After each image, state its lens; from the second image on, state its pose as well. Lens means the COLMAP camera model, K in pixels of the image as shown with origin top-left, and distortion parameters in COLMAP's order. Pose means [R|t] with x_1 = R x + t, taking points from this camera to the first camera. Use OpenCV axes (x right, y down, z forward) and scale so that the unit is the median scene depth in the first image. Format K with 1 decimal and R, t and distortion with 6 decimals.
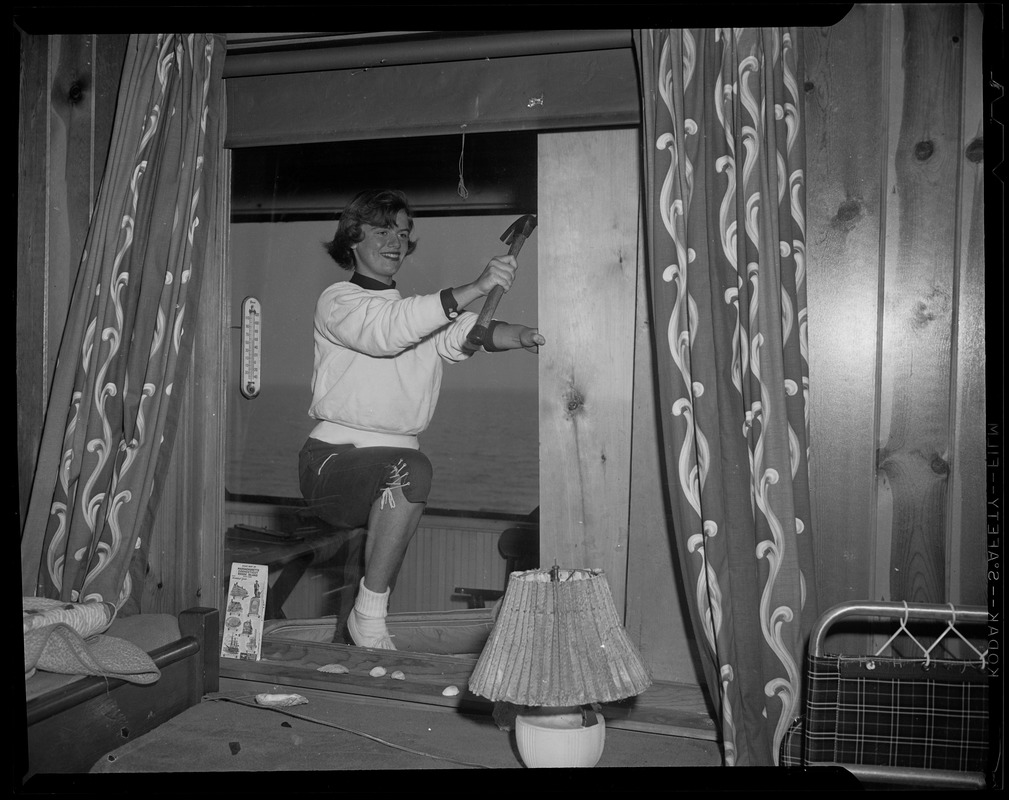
lens RADIAL K [[1001.1, 0, 504.5], [0, 1001.1, 400.0], [0, 0, 1]] dist [0.009025, -0.005755]
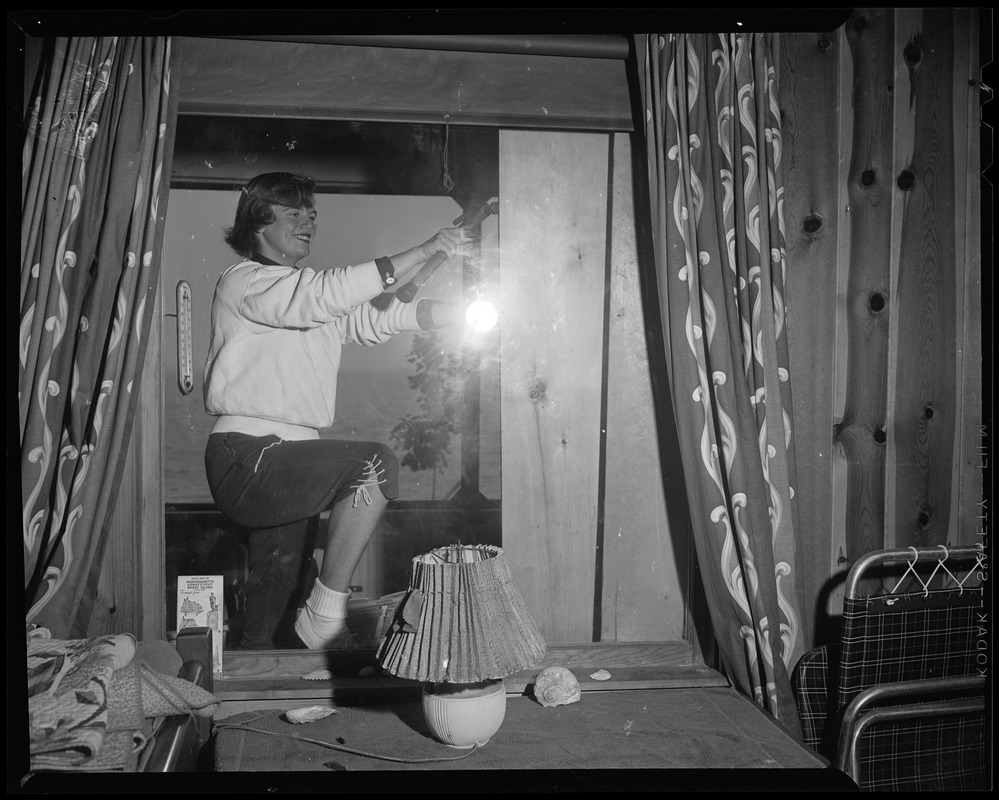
lens RADIAL K [[1005.7, 0, 499.5], [0, 1005.7, 400.0], [0, 0, 1]] dist [0.061183, -0.113349]
pose [[0.907660, -0.027298, 0.418819, -0.416317], [0.018070, 0.999499, 0.025985, -0.016112], [-0.419318, -0.016017, 0.907698, 0.058005]]
